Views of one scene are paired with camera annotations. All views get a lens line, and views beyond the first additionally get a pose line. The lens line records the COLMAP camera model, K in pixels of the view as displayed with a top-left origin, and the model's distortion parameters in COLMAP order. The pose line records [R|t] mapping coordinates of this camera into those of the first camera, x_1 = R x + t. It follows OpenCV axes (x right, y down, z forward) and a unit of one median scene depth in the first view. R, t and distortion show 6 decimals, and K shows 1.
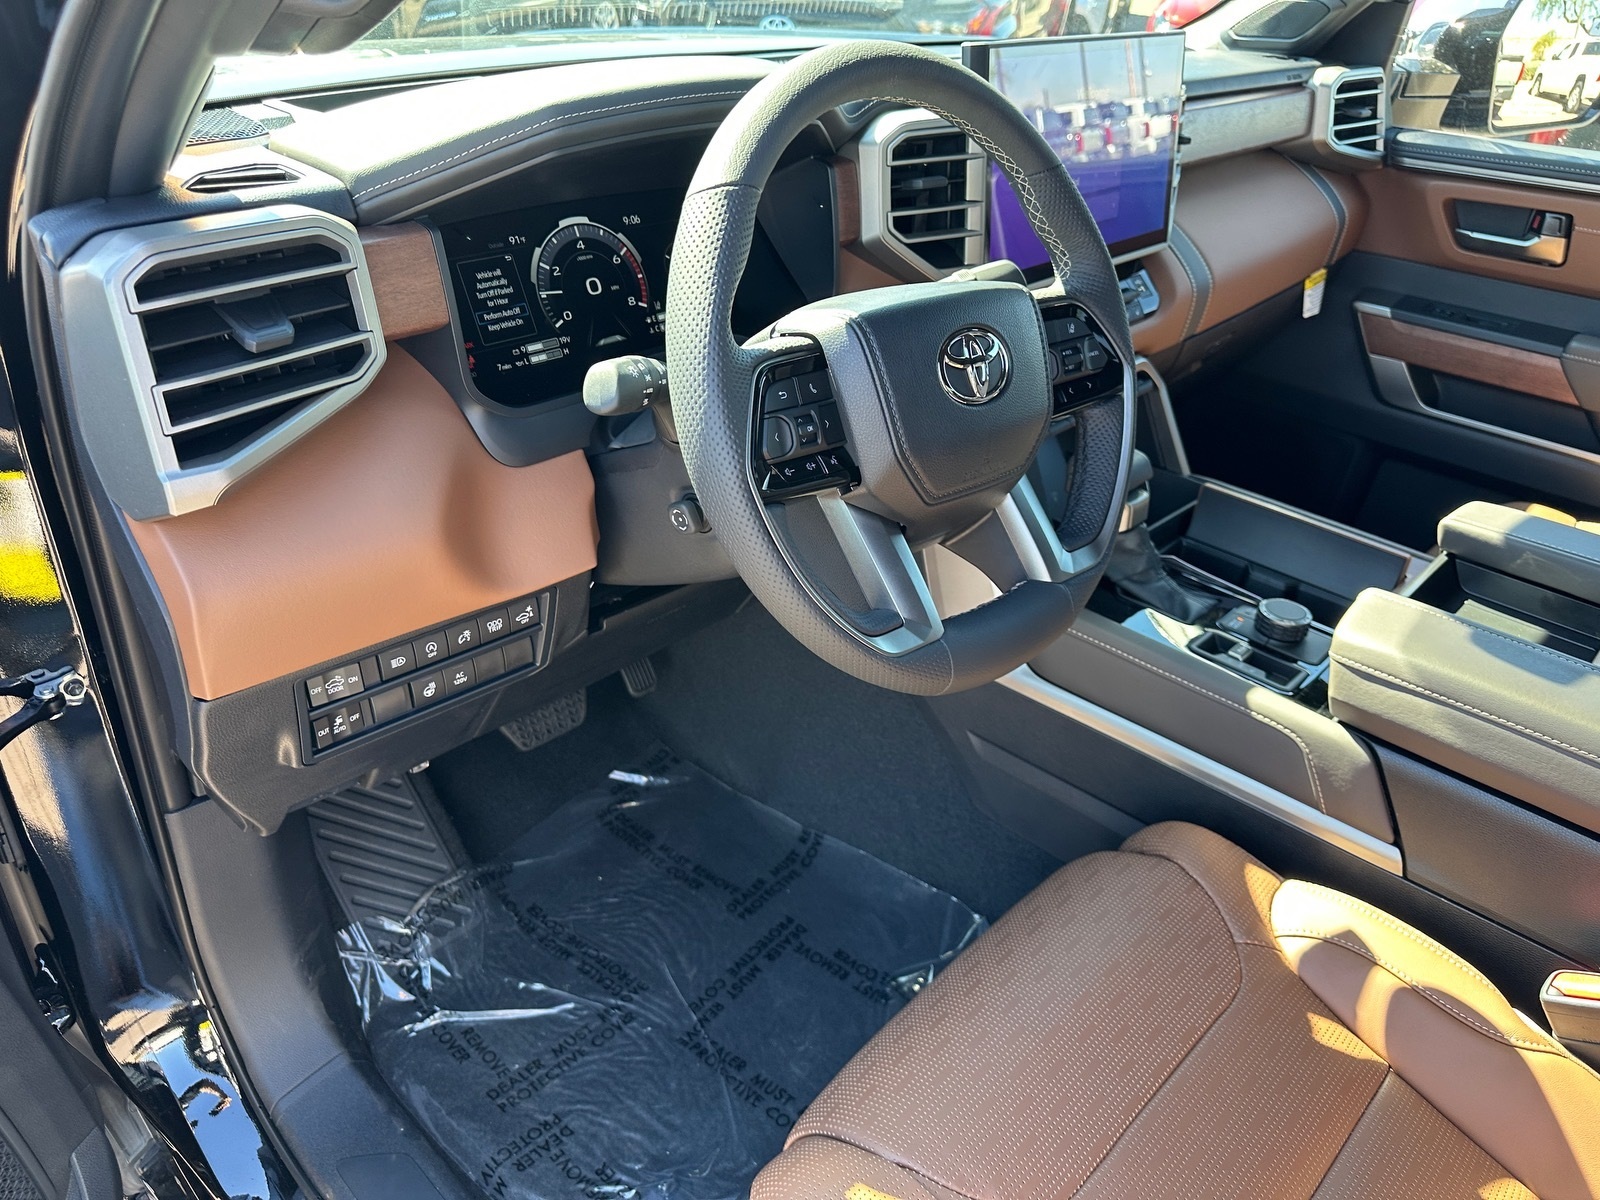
lens RADIAL K [[1107.1, 0, 800.0], [0, 1107.1, 600.0], [0, 0, 1]] dist [0.002589, -0.036768]
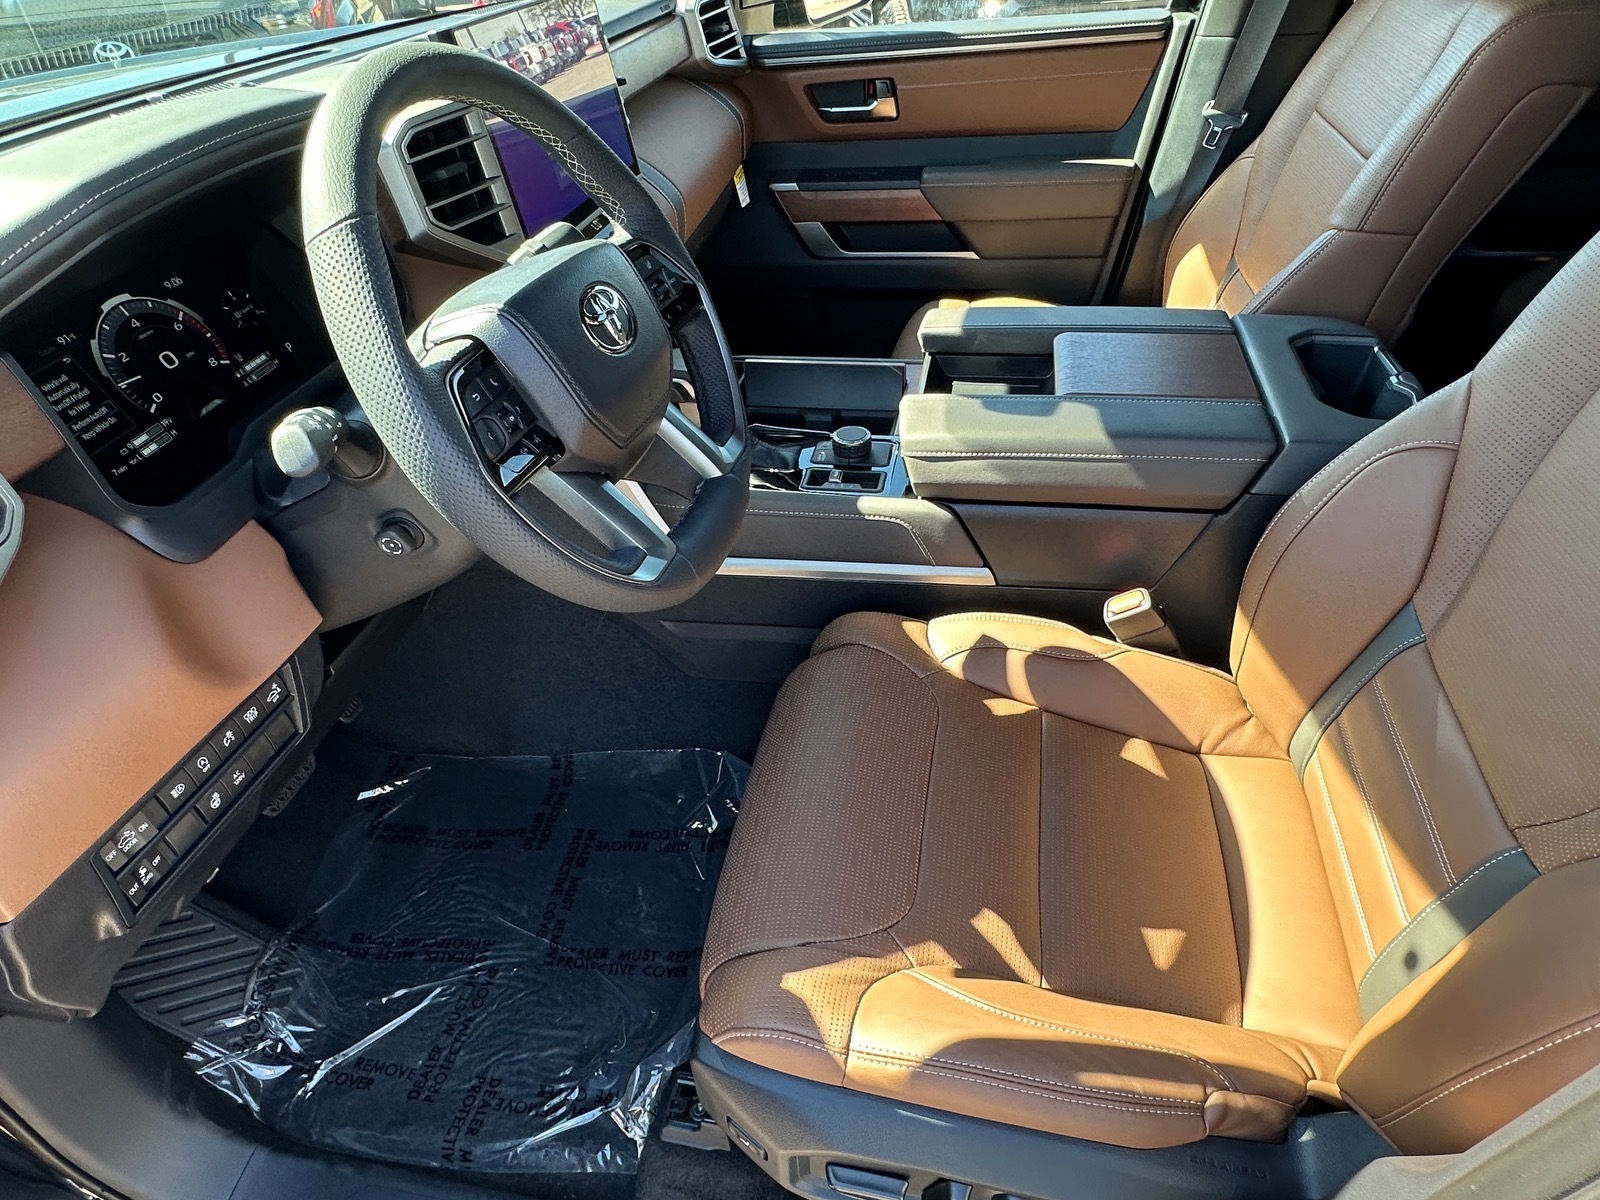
lens RADIAL K [[920.3, 0, 793.7], [0, 920.3, 622.2], [0, 0, 1]] dist [-0.027246, 0.000633]
pose [[0.835341, -0.413667, 0.362055, -0.112542], [0.361630, 0.909541, 0.204839, -0.038986], [-0.414039, -0.040181, 0.909372, 0.039222]]
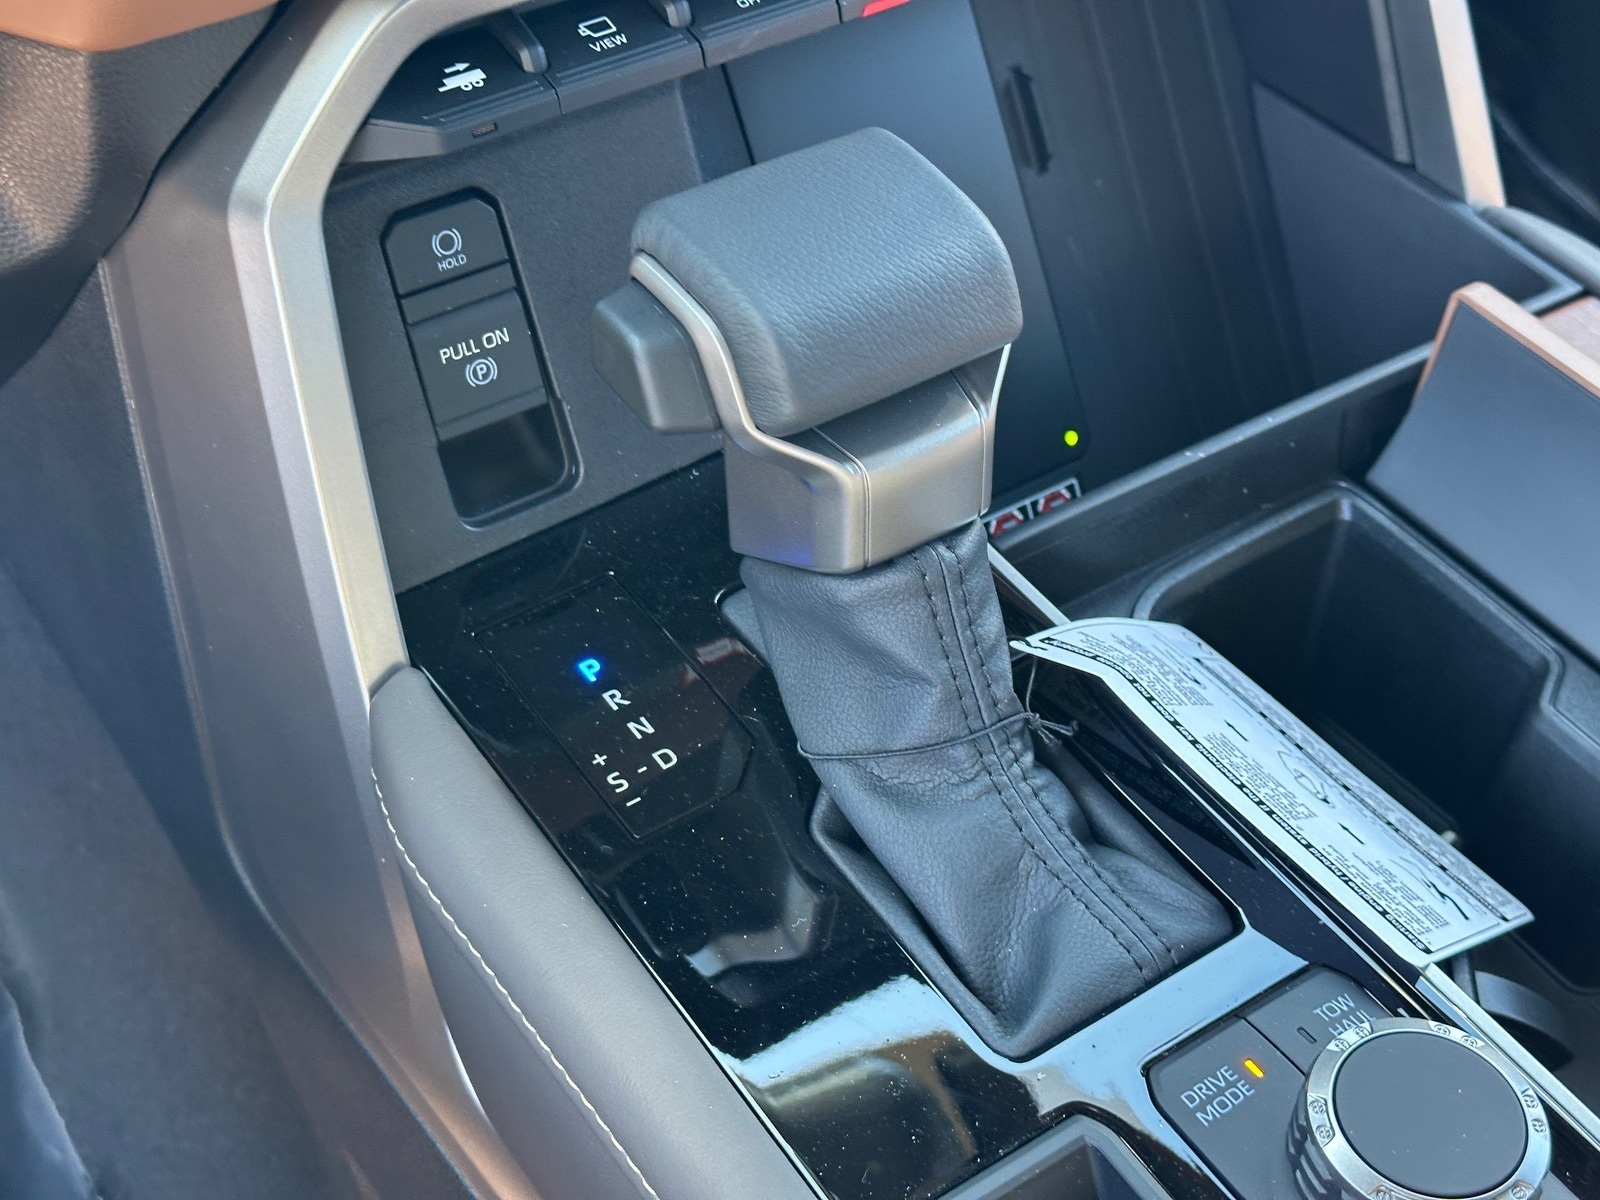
lens RADIAL K [[2354.9, 0, 800.0], [0, 2354.9, 600.0], [0, 0, 1]] dist [0.095360, -0.049888]
pose [[0.978892, 0.141447, -0.147524, 0.427538], [-0.108406, 0.971255, 0.211926, -0.183339], [0.173259, -0.191460, 0.966087, 0.634281]]
